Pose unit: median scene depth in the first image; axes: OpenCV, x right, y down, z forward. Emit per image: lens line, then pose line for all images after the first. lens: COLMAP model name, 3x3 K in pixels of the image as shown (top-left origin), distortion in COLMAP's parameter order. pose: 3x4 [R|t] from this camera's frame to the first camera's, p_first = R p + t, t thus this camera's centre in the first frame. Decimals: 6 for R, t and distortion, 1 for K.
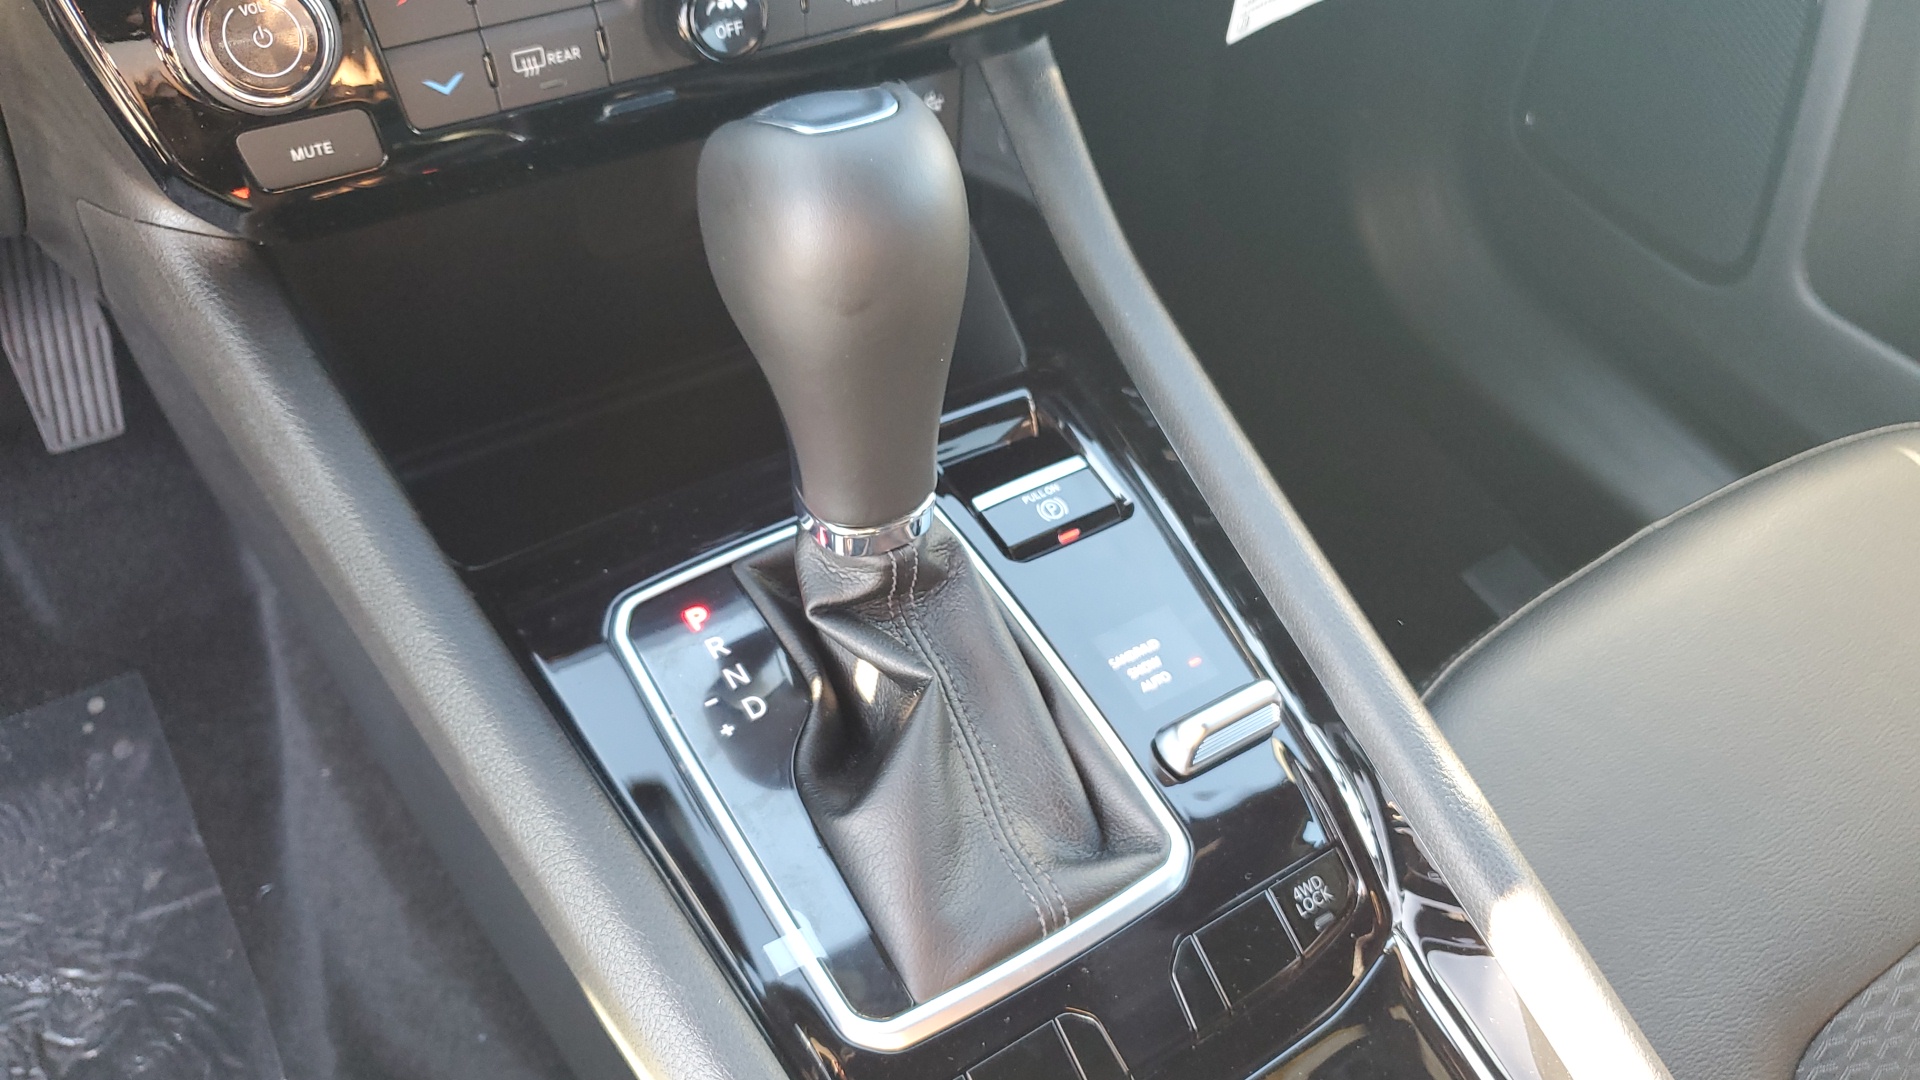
lens RADIAL K [[1611.6, 0, 964.6], [0, 1611.6, 555.0], [0, 0, 1]] dist [0.016176, 0.000137]
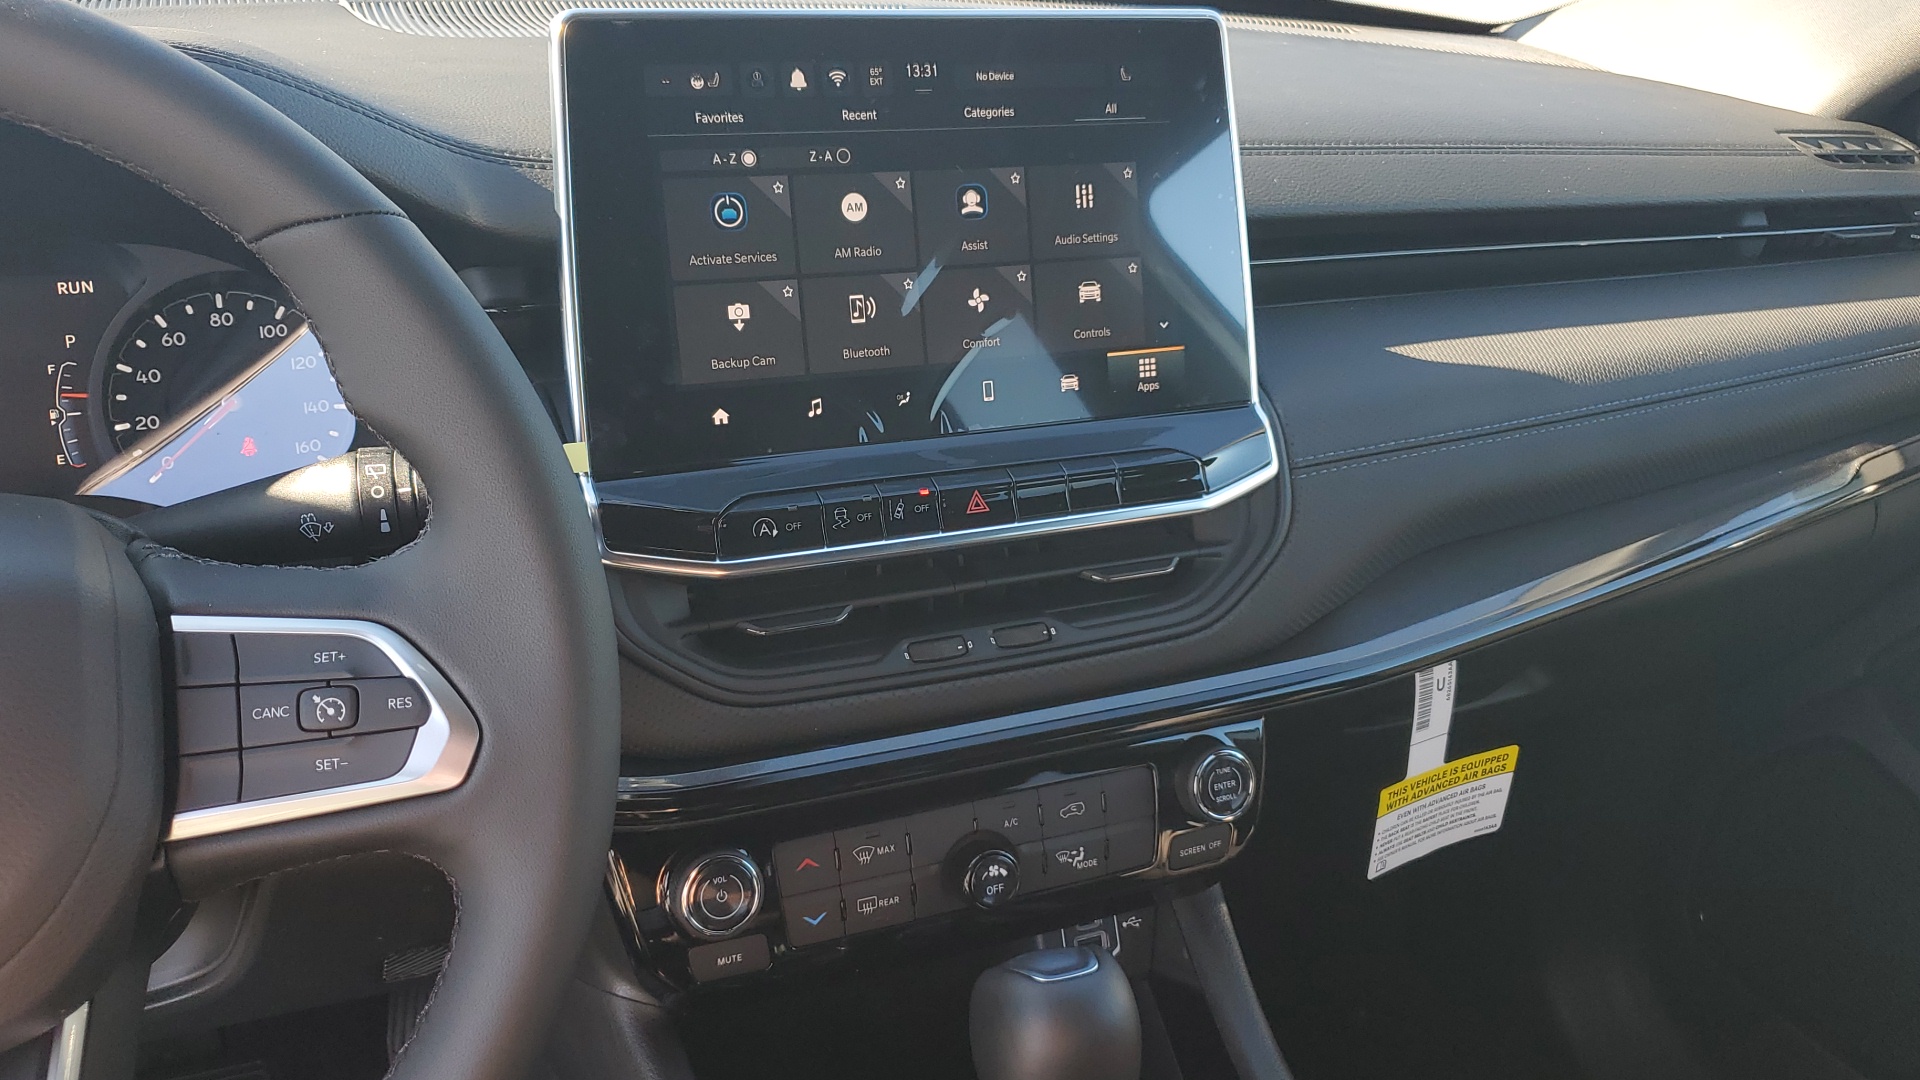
lens RADIAL K [[1676.7, 0, 964.8], [0, 1676.7, 526.3], [0, 0, 1]] dist [0.065228, -0.095138]
pose [[0.988665, 0.028330, -0.147442, 0.050968], [-0.087864, 0.905485, -0.415184, 0.028668], [0.121745, 0.423433, 0.897710, -0.583020]]
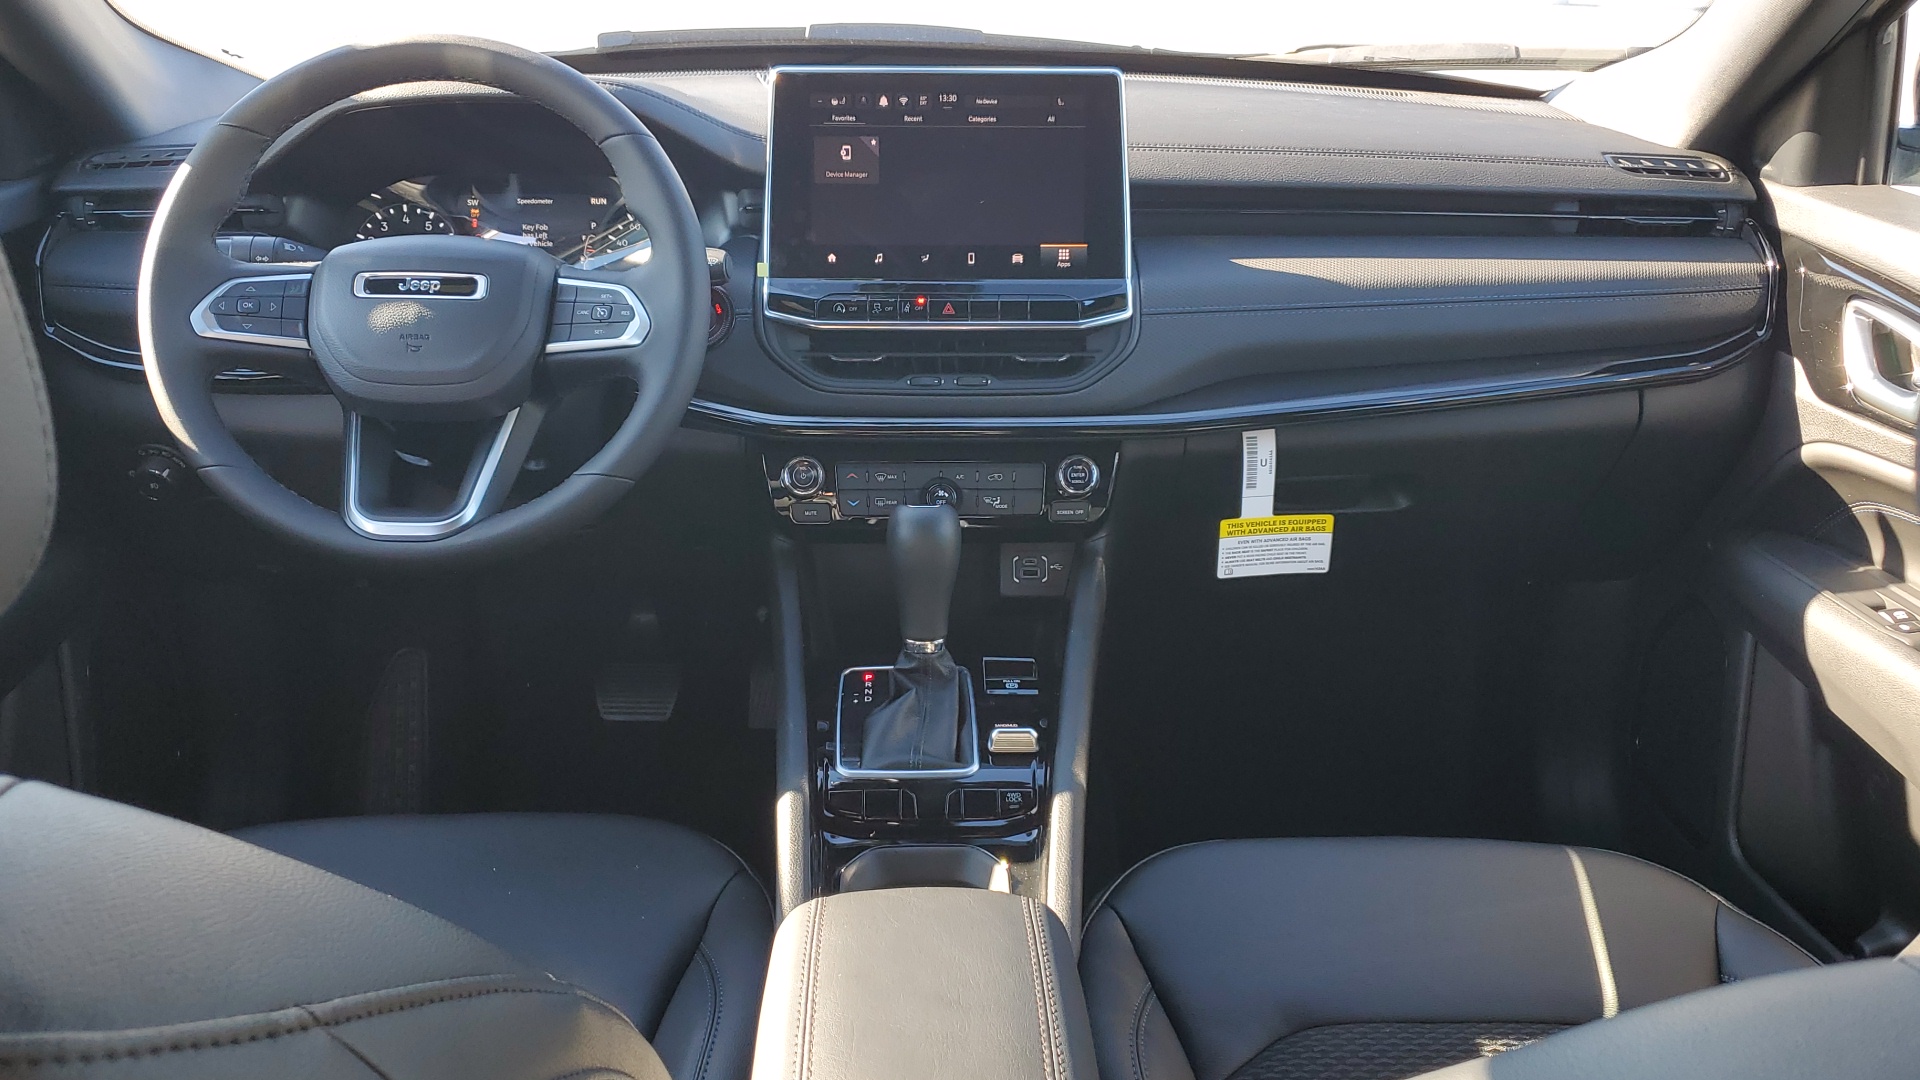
lens RADIAL K [[1749.0, 0, 952.9], [0, 1749.0, 539.9], [0, 0, 1]] dist [0.041203, -0.100006]
pose [[0.842592, 0.108157, -0.527580, 1.596423], [-0.349324, 0.855353, -0.382549, 0.973508], [0.409892, 0.506629, 0.758496, -1.447043]]
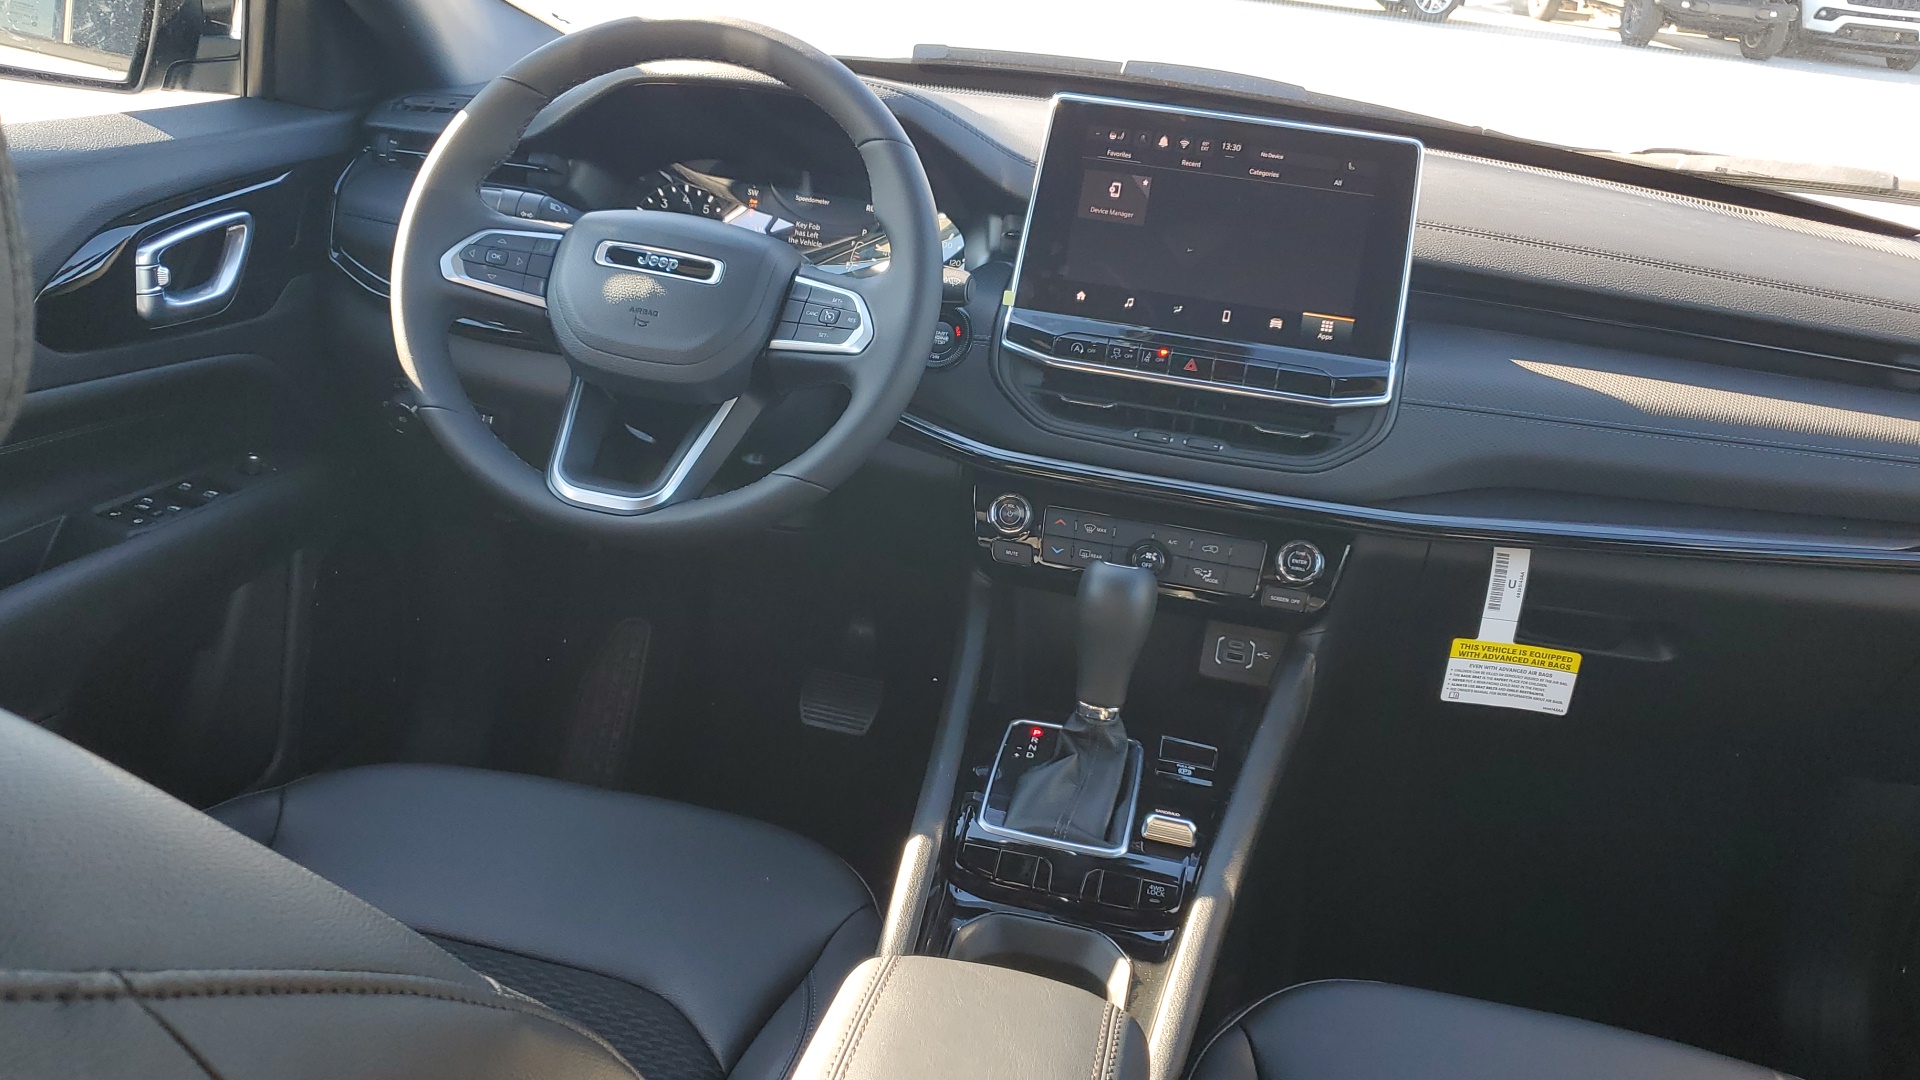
lens RADIAL K [[1749.0, 0, 931.9], [0, 1749.0, 535.6], [0, 0, 1]] dist [0.041203, -0.100006]
pose [[0.701615, 0.227532, -0.675252, 1.654232], [-0.556333, 0.767043, -0.319591, 0.835114], [0.445230, 0.599895, 0.664753, -1.275577]]
